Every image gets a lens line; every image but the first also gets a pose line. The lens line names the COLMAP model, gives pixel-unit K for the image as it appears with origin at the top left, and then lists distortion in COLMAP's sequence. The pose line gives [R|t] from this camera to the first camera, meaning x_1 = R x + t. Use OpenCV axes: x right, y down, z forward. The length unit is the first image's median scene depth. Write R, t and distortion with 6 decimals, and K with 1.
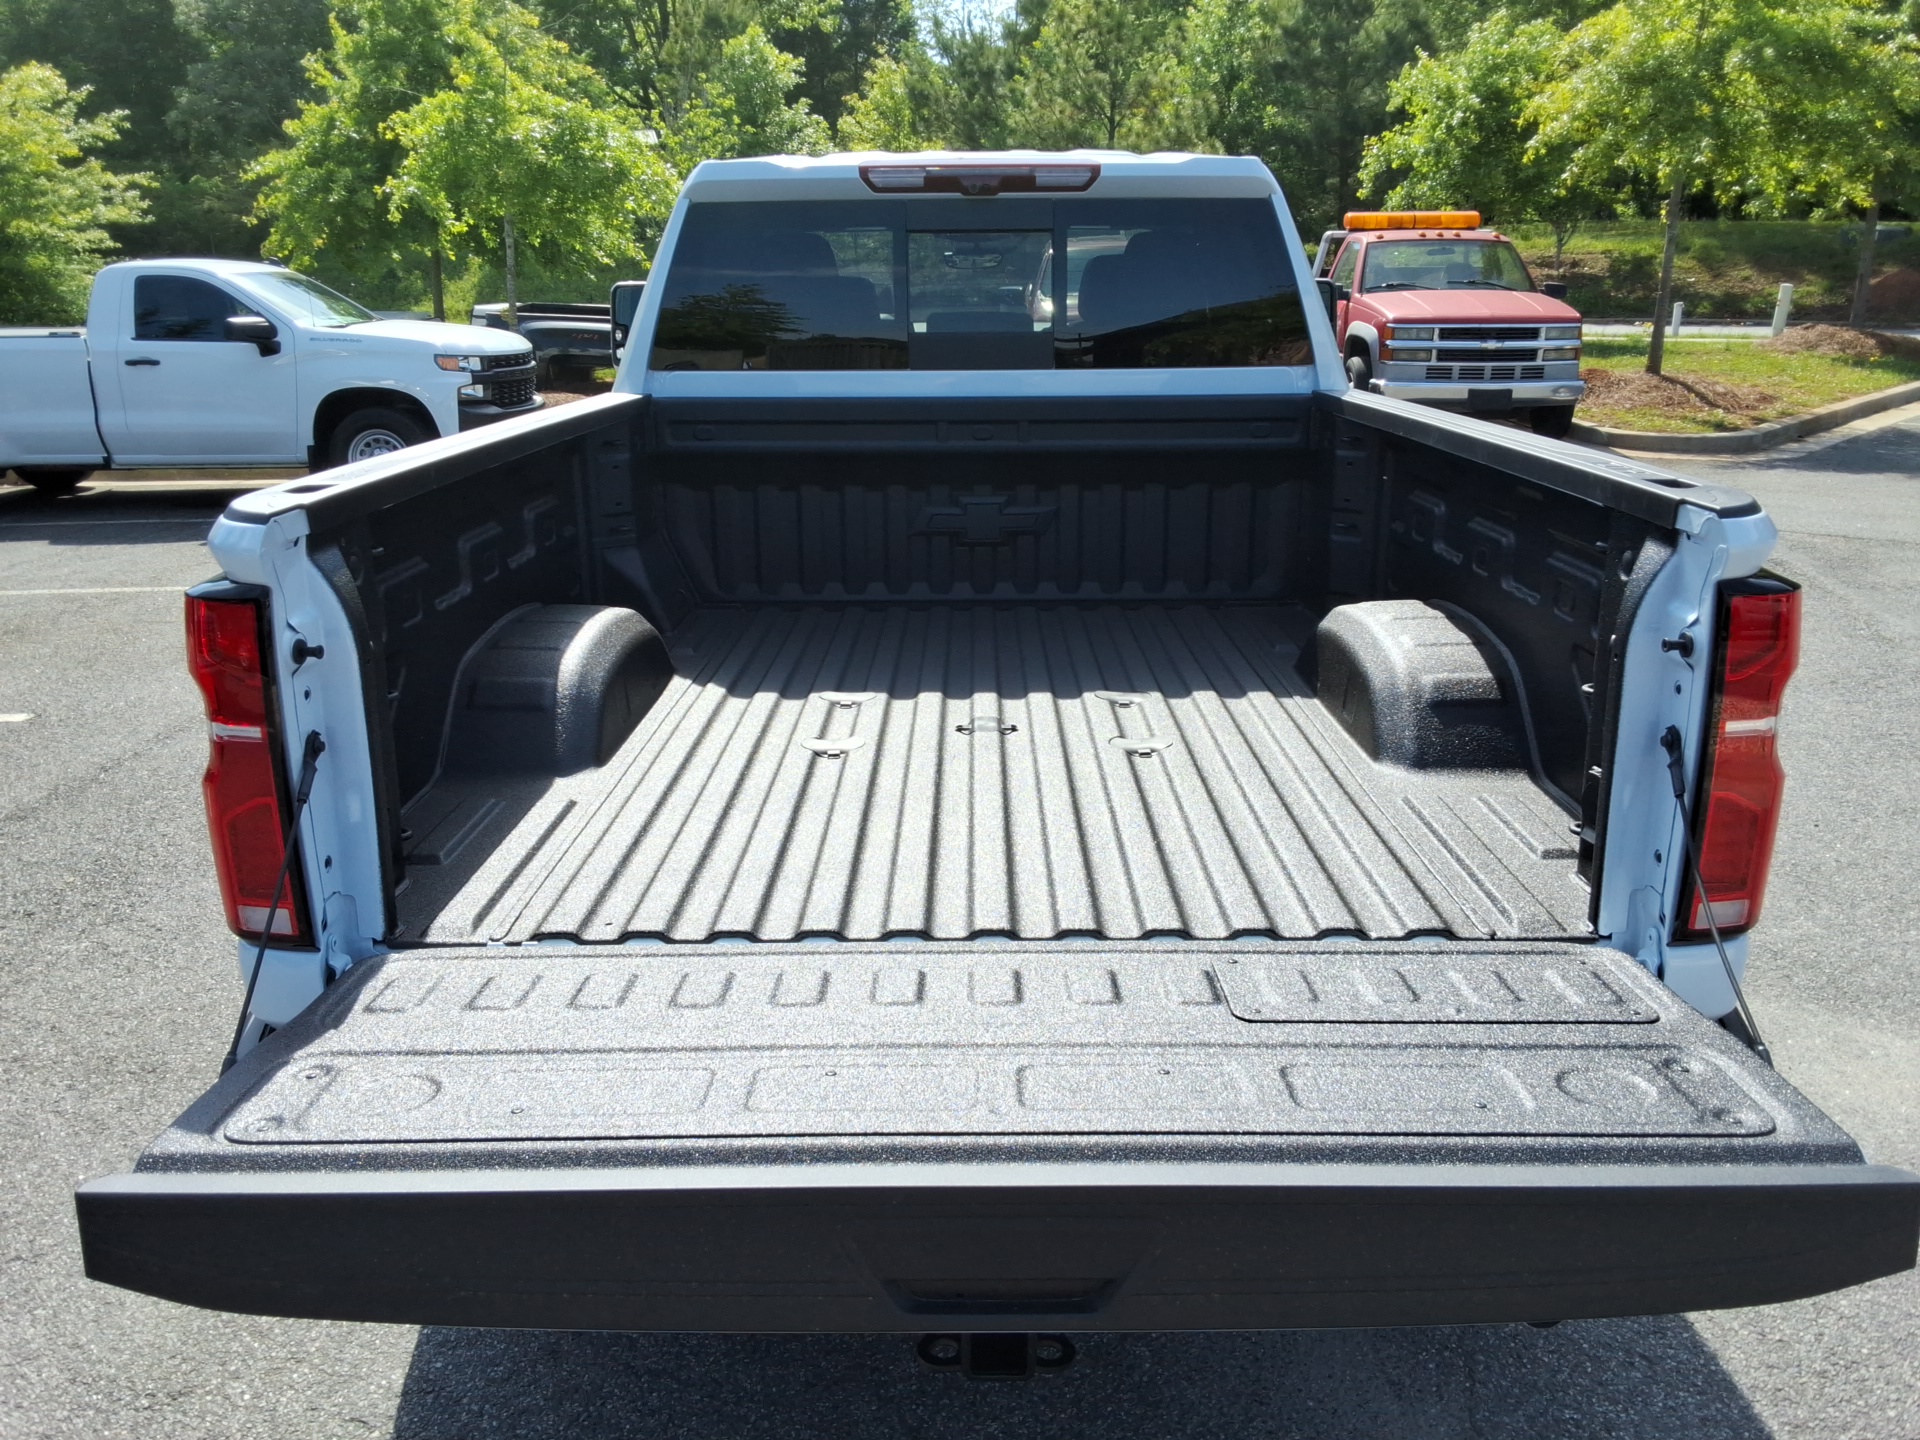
lens RADIAL K [[1566.9, 0, 993.7], [0, 1566.9, 723.7], [0, 0, 1]] dist [0.110941, -0.163101]
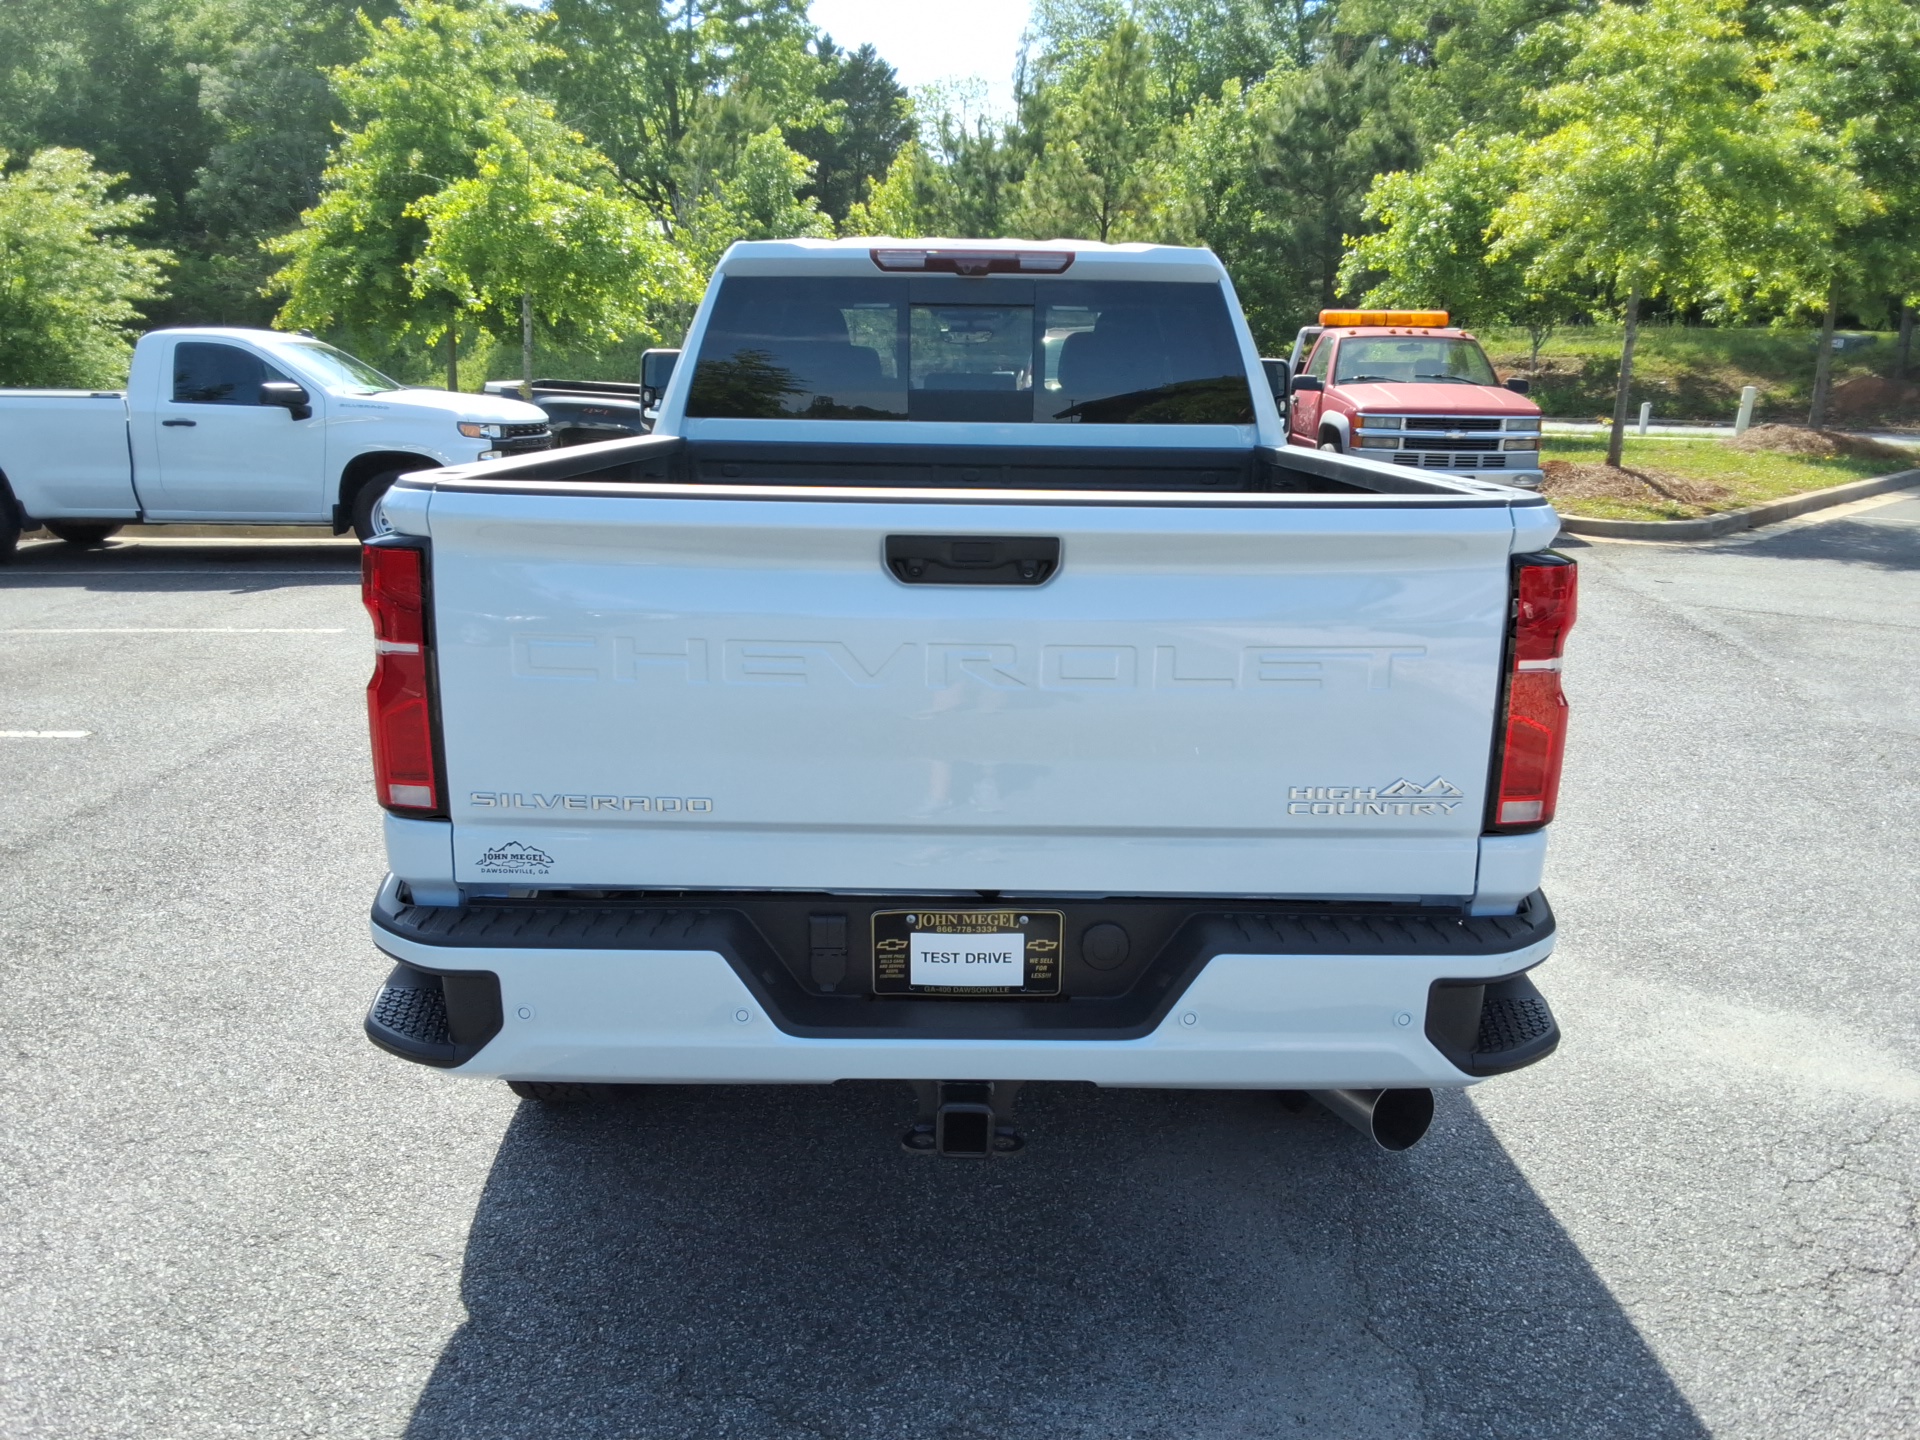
lens RADIAL K [[1565.3, 0, 986.0], [0, 1565.3, 713.3], [0, 0, 1]] dist [0.129853, -0.193292]
pose [[0.999795, 0.020056, 0.002673, 0.001400], [-0.019856, 0.997949, -0.060864, 0.017479], [-0.003889, 0.060798, 0.998143, -0.042462]]
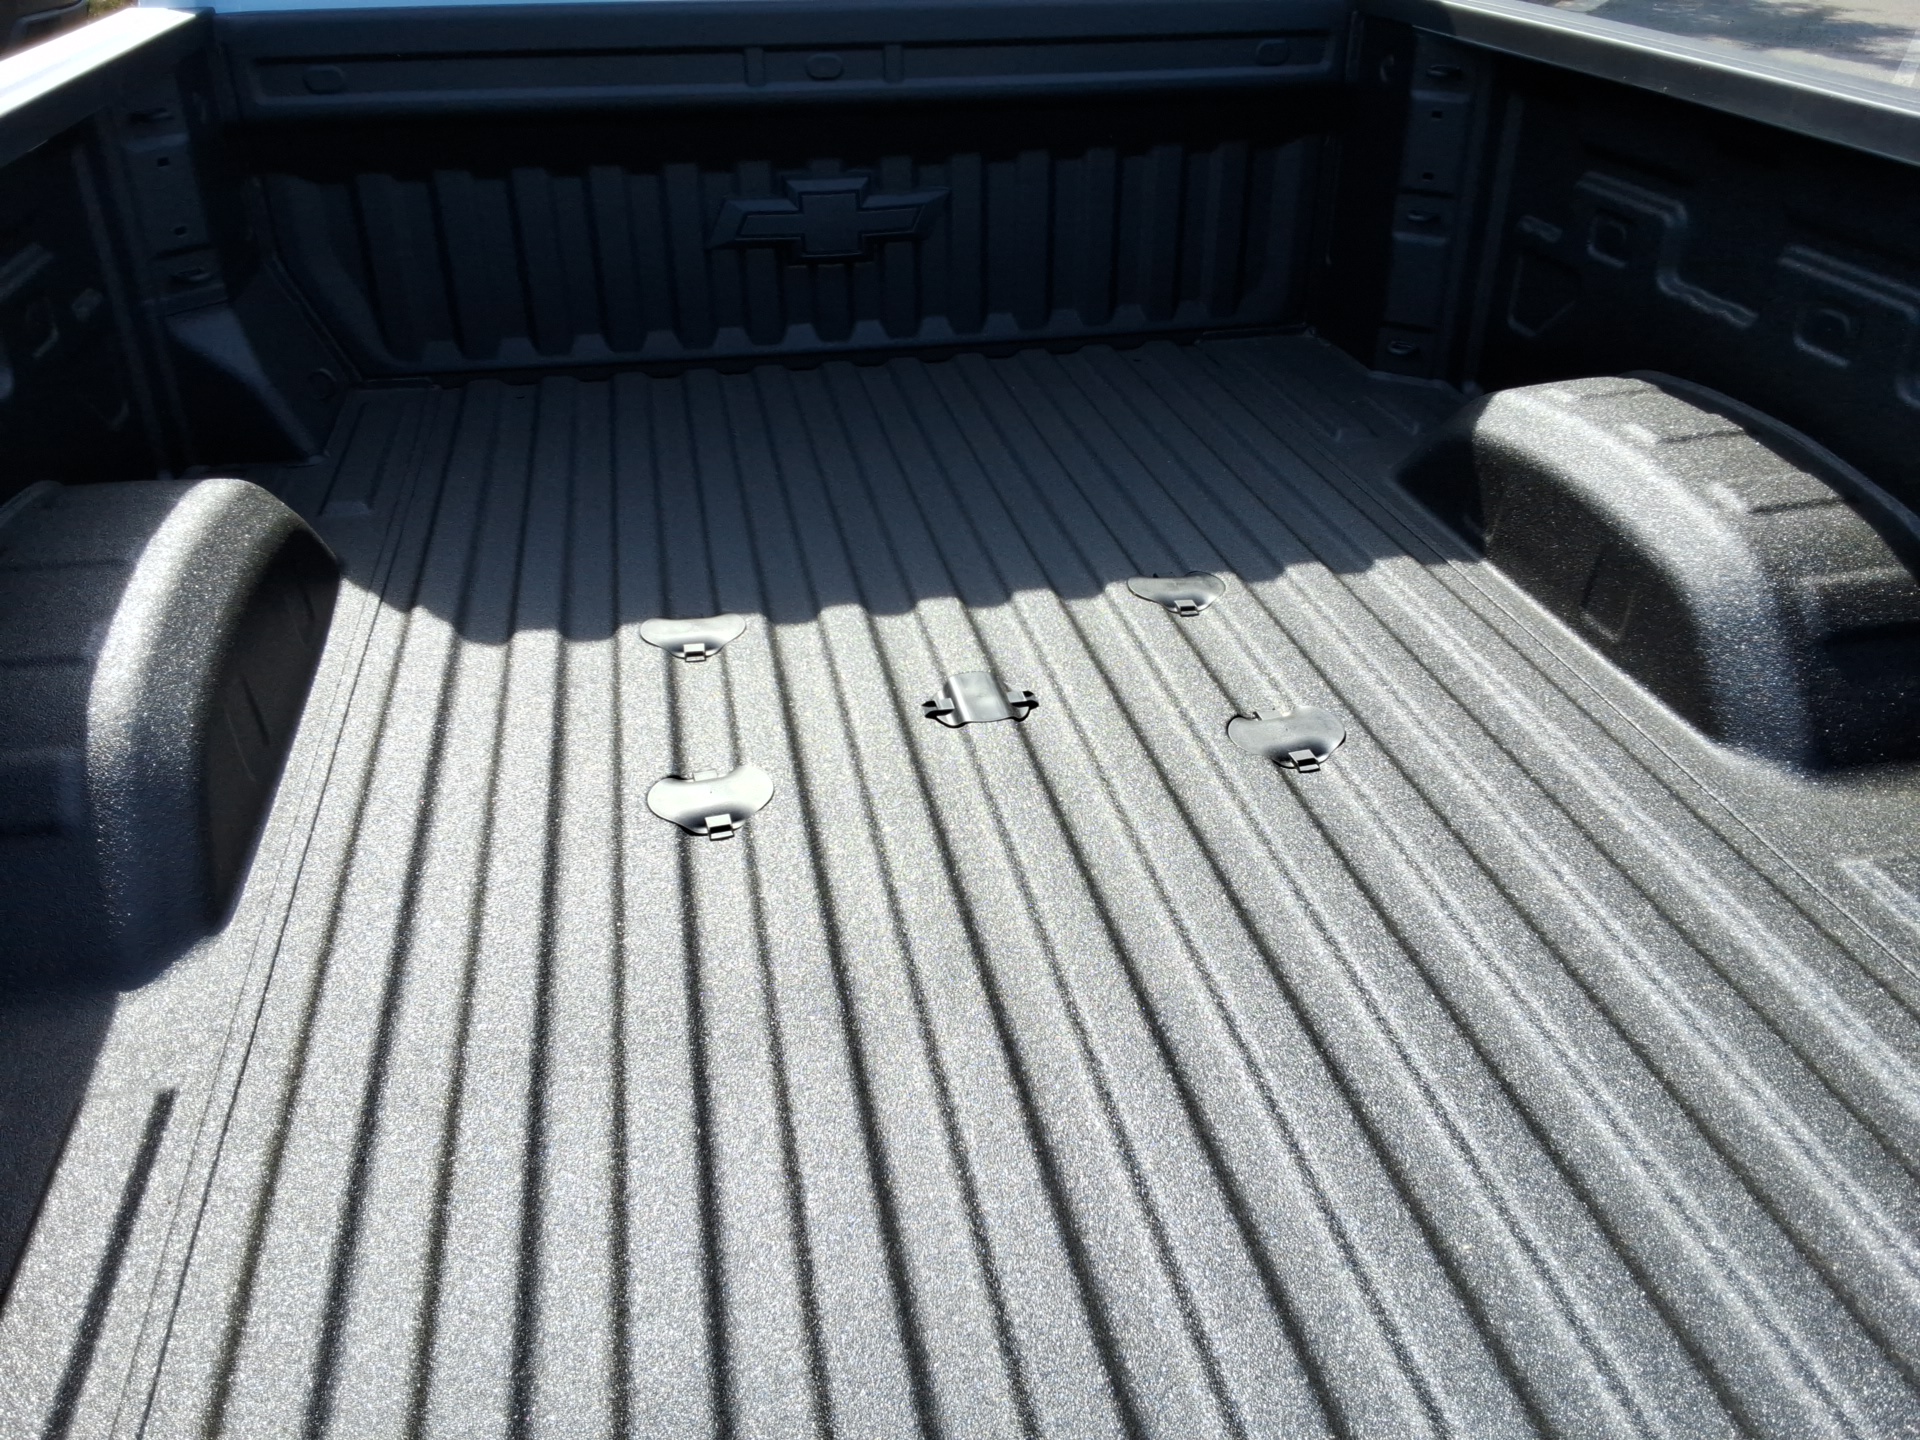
lens RADIAL K [[1566.9, 0, 993.7], [0, 1566.9, 723.7], [0, 0, 1]] dist [0.110941, -0.163101]
pose [[0.980450, -0.094804, 0.172426, -0.075870], [0.048681, 0.965907, 0.254270, -0.103219], [-0.190654, -0.240905, 0.951639, 0.391961]]
